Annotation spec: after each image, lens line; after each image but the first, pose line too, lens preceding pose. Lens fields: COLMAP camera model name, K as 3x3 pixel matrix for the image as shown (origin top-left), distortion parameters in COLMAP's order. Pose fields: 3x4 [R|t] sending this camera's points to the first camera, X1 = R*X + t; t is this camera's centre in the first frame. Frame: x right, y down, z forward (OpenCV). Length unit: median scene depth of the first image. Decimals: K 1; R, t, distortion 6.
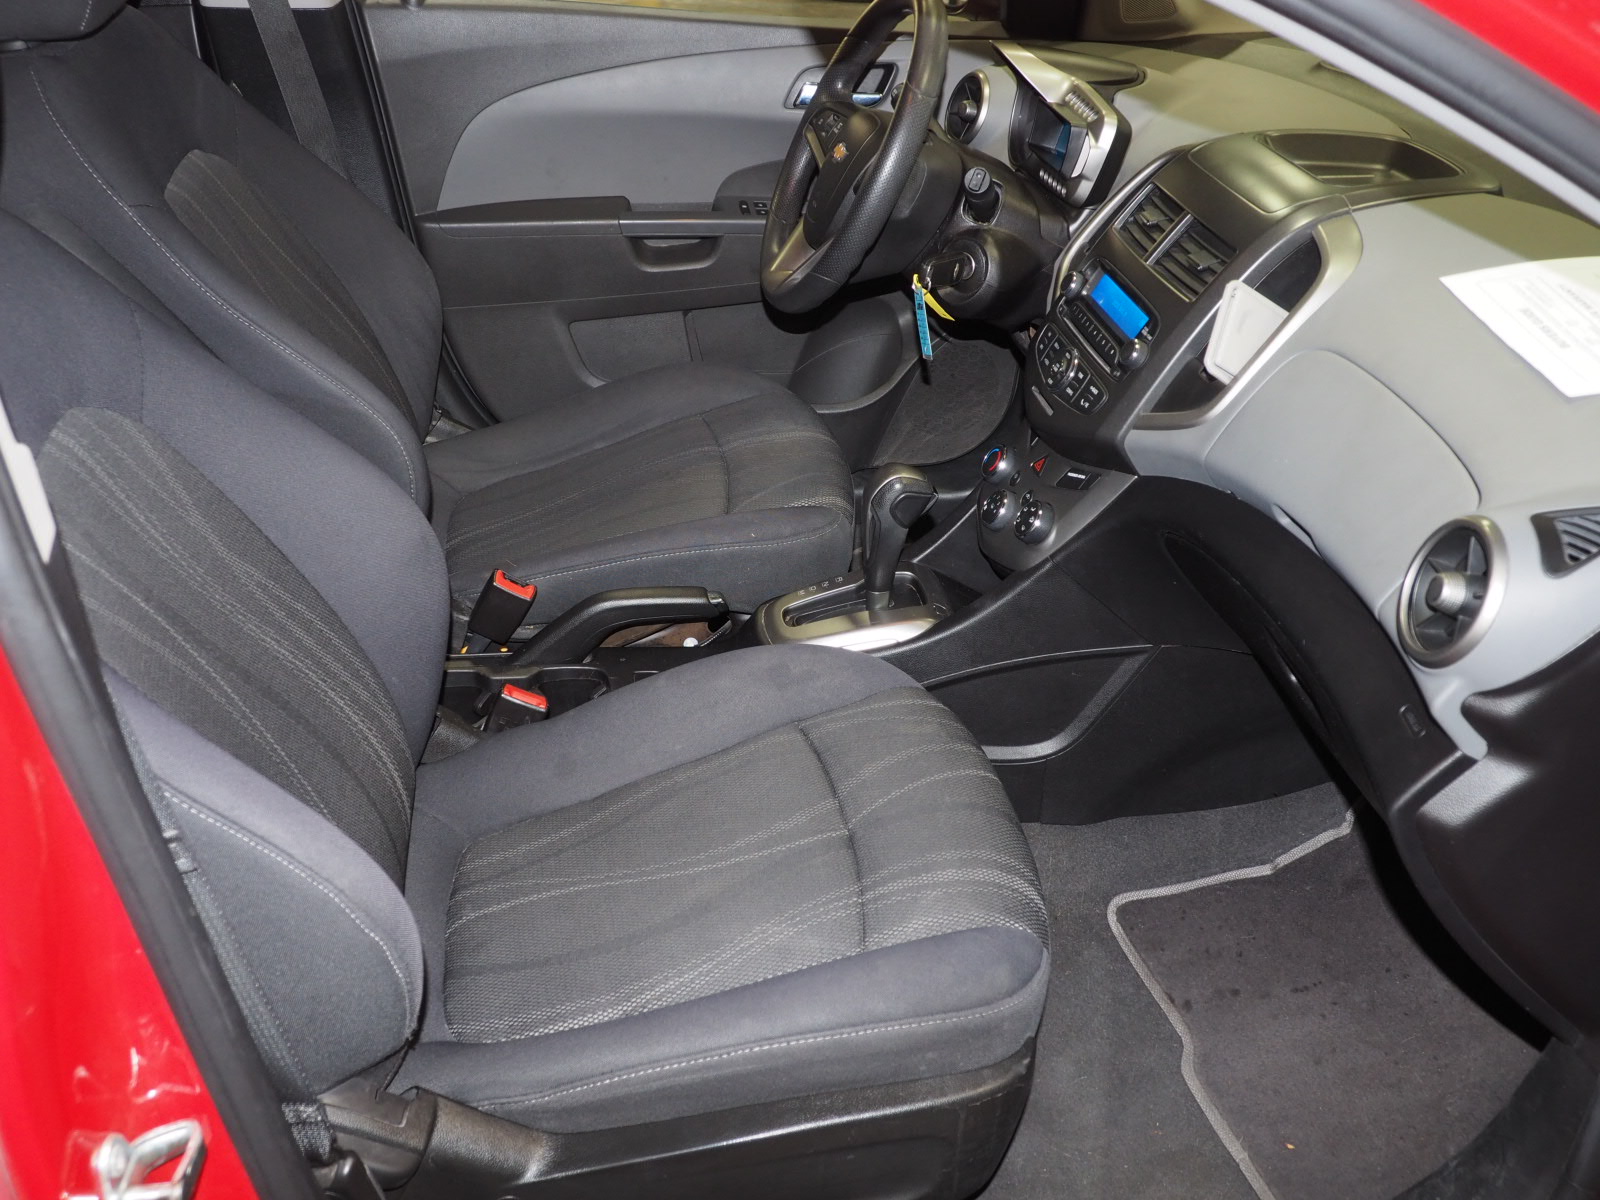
lens RADIAL K [[1498.0, 0, 800.0], [0, 1498.0, 600.0], [0, 0, 1]] dist [-0.037895, 0.000087]
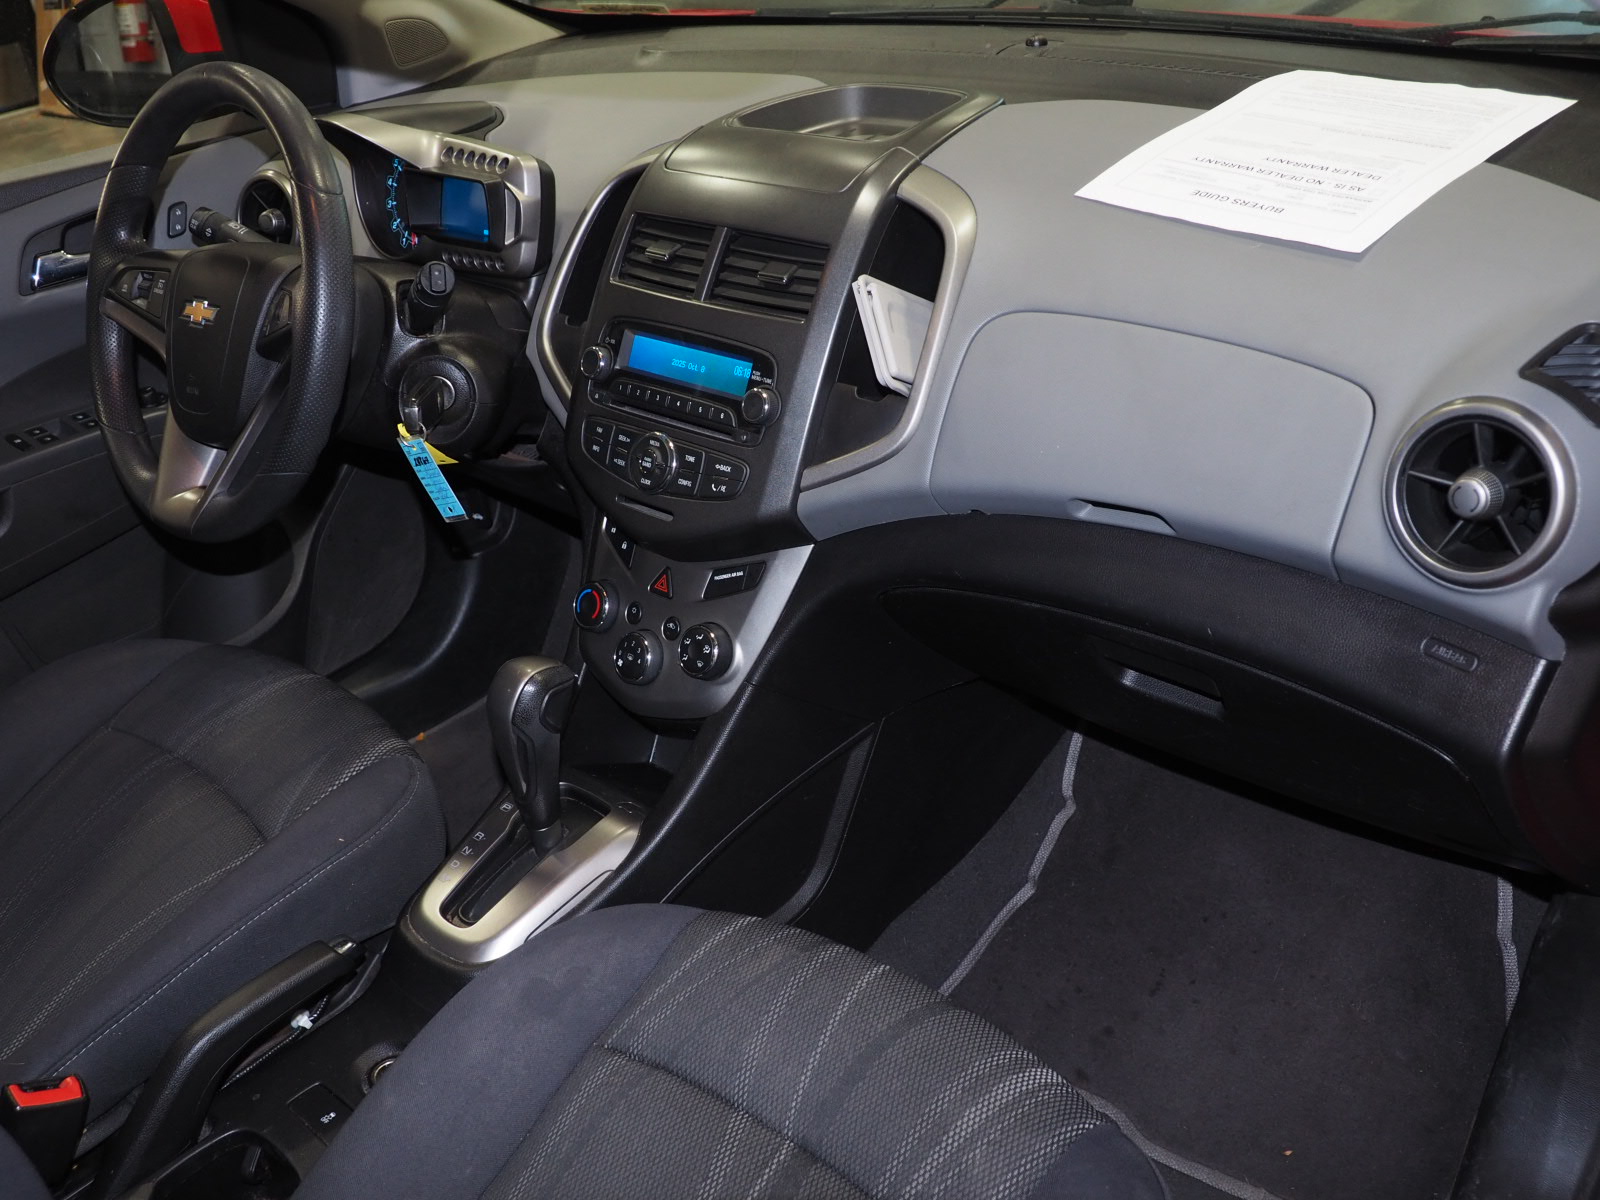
lens RADIAL K [[1498.0, 0, 800.0], [0, 1498.0, 600.0], [0, 0, 1]] dist [-0.037895, 0.000087]
pose [[0.765615, -0.411354, 0.494592, -0.178795], [0.435434, 0.897316, 0.072262, -0.108799], [-0.473531, 0.160037, 0.866116, 0.283817]]
